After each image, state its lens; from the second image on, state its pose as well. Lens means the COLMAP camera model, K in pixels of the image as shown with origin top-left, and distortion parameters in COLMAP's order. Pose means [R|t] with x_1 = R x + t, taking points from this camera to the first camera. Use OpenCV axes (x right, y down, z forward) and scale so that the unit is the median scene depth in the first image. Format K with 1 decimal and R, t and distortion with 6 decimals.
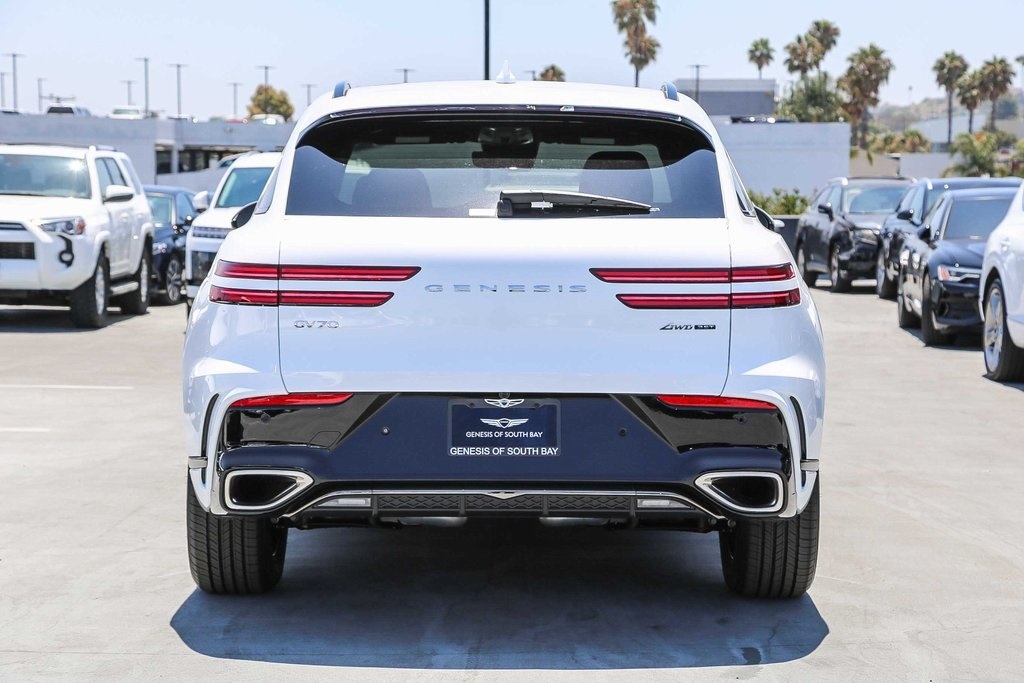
lens RADIAL K [[2221.7, 0, 509.9], [0, 2221.7, 341.5], [0, 0, 1]] dist [0.320319, 0.000000]
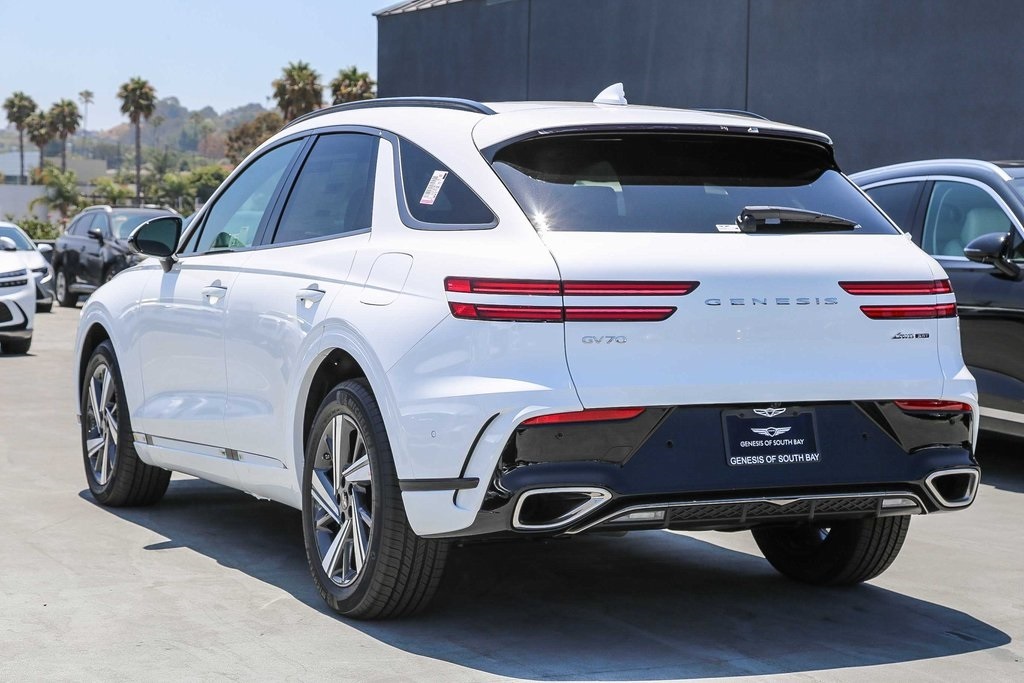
lens RADIAL K [[1998.8, 0, 514.8], [0, 1998.8, 343.1], [0, 0, 1]] dist [0.328853, 0.000000]
pose [[0.899528, -0.018974, 0.436451, -0.514896], [0.022022, 0.999756, -0.001924, -0.005384], [-0.436308, 0.011343, 0.899726, 0.208986]]
